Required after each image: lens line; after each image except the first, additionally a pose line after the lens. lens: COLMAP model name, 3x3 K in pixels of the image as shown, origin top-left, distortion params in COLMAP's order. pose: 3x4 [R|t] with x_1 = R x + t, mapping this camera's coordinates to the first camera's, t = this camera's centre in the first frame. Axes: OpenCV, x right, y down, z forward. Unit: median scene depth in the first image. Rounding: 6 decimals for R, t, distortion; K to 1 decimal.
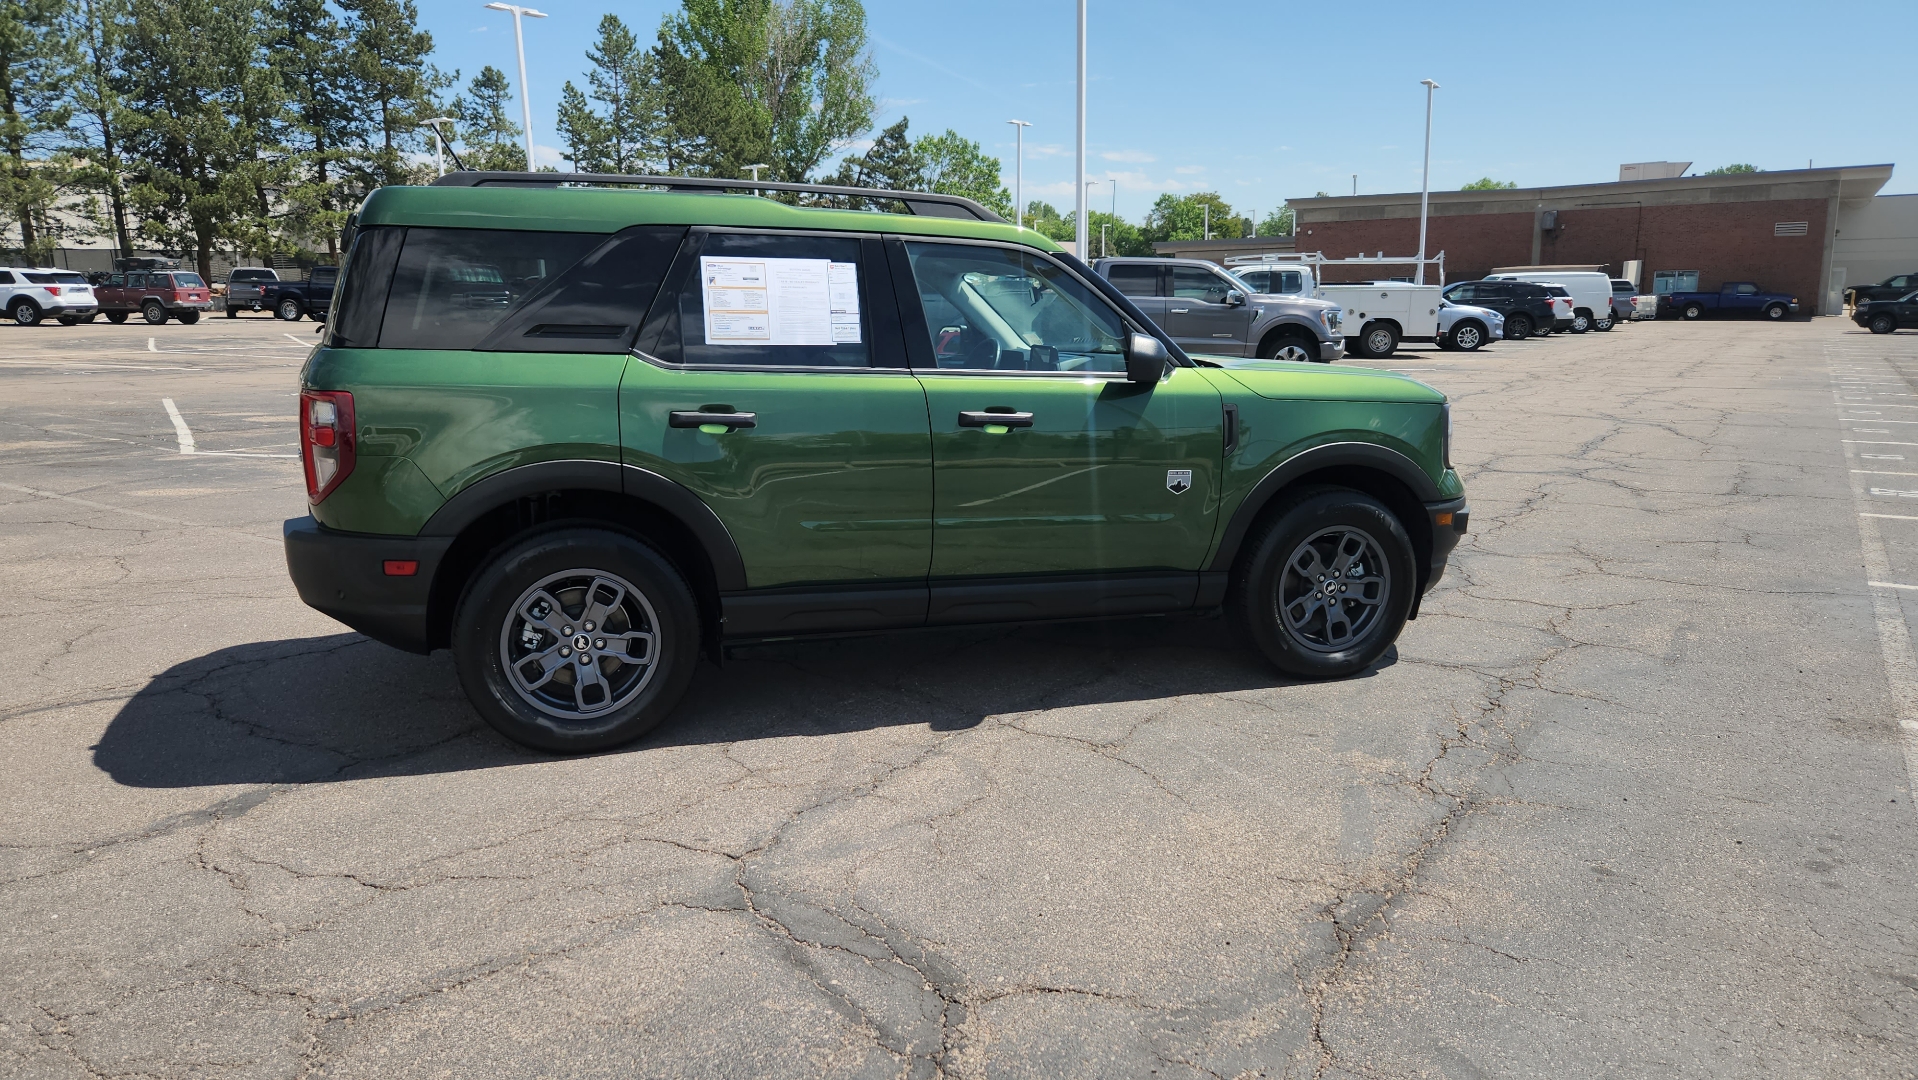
lens RADIAL K [[1285.9, 0, 916.0], [0, 1285.9, 558.5], [0, 0, 1]] dist [0.066185, -0.054818]
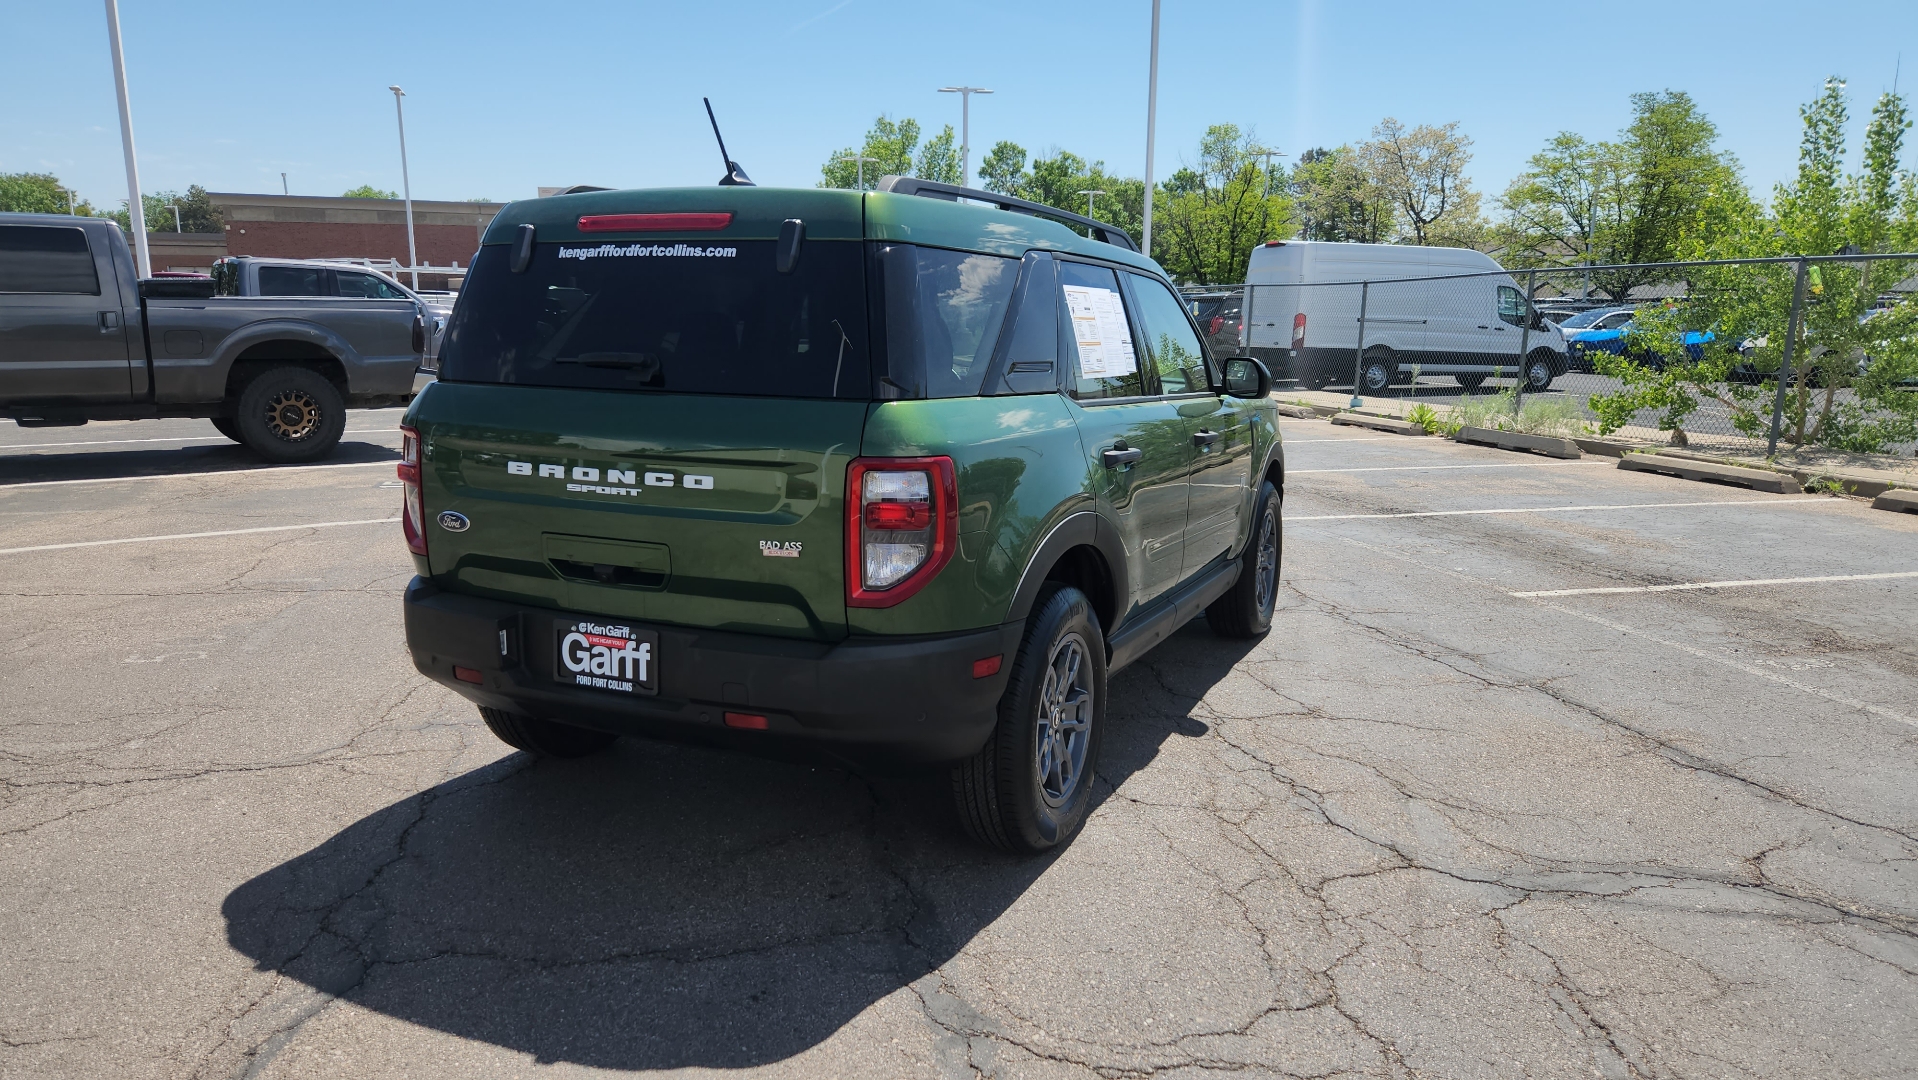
lens RADIAL K [[1287.1, 0, 926.2], [0, 1287.1, 558.2], [0, 0, 1]] dist [0.068154, -0.057099]
pose [[0.688756, -0.128762, 0.713467, -0.734390], [0.132668, 0.989870, 0.050573, -0.078726], [-0.712751, 0.059822, 0.698861, 0.342949]]
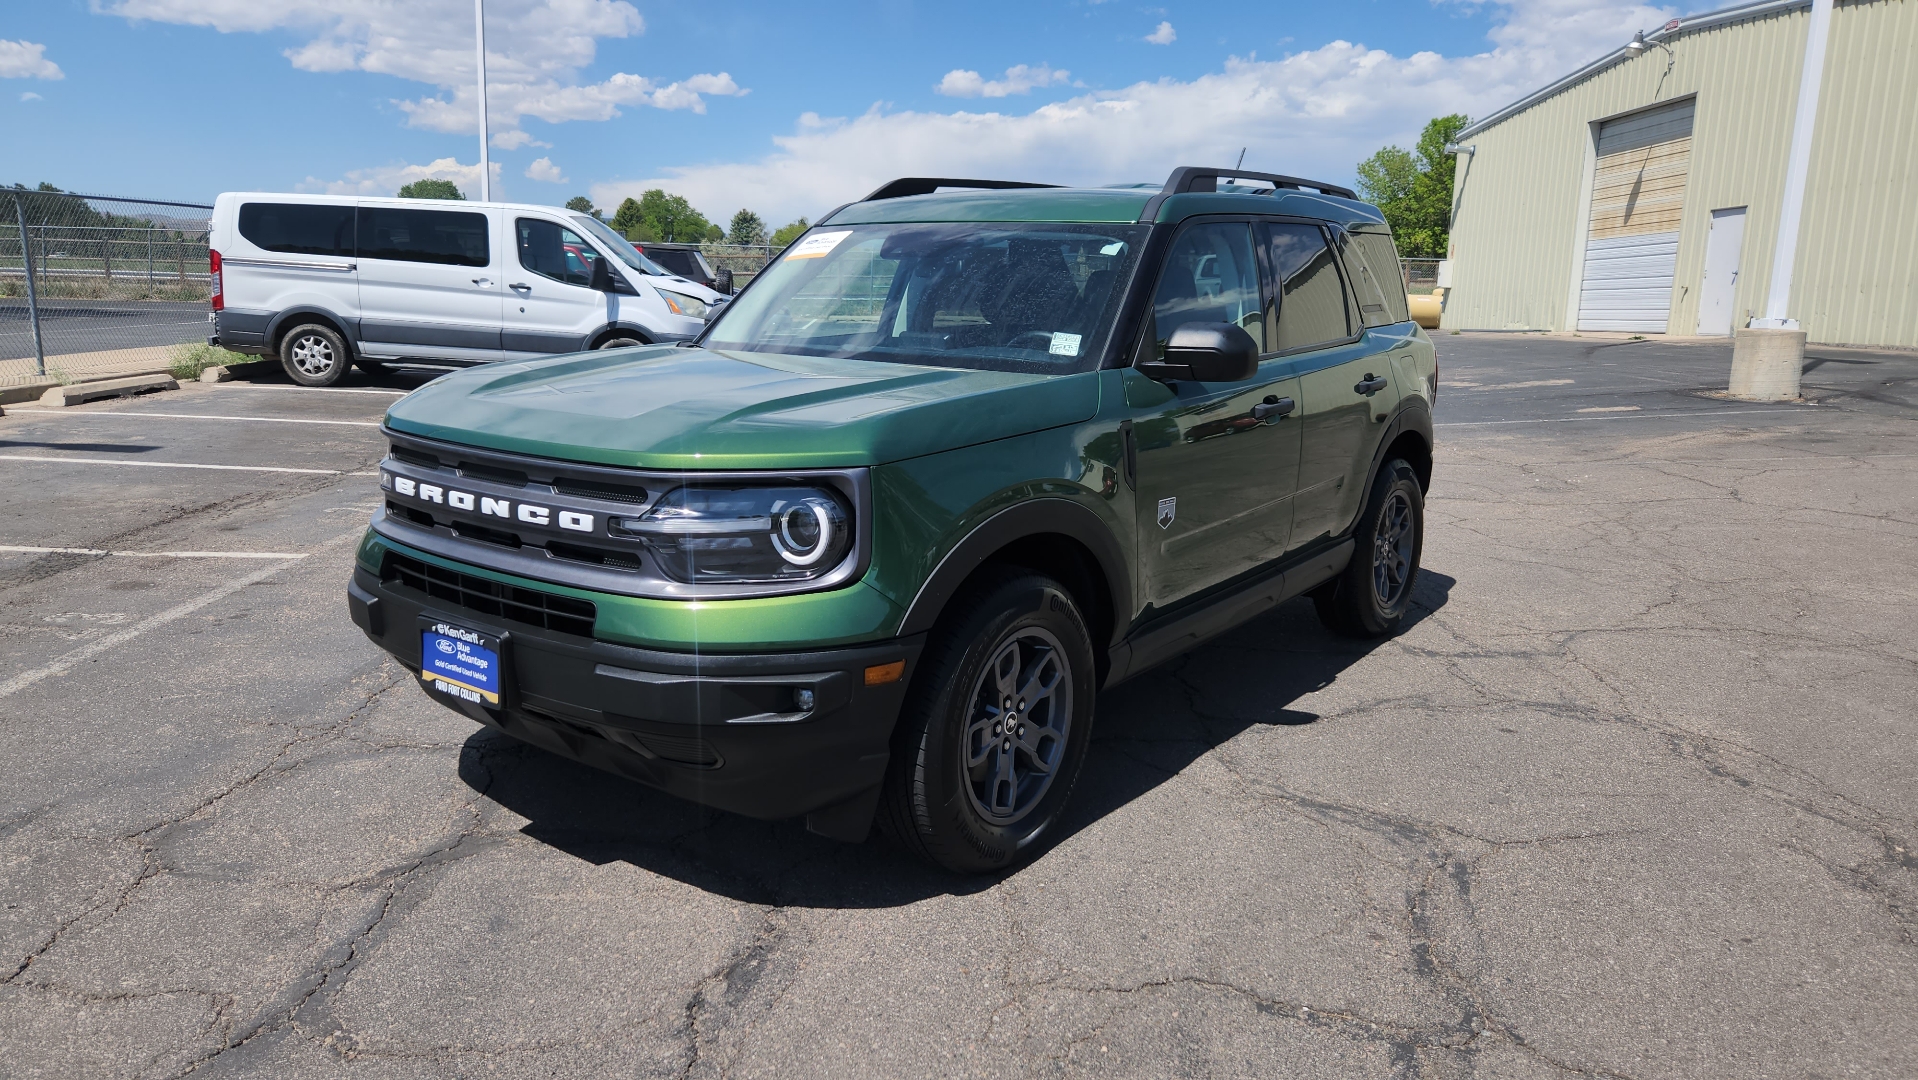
lens RADIAL K [[1285.9, 0, 918.9], [0, 1285.9, 527.0], [0, 0, 1]] dist [0.065817, -0.053503]
pose [[-0.827677, 0.086750, -0.554460, 0.557480], [-0.133082, 0.929461, 0.344082, -0.331563], [0.545198, 0.358577, -0.757748, 1.668356]]
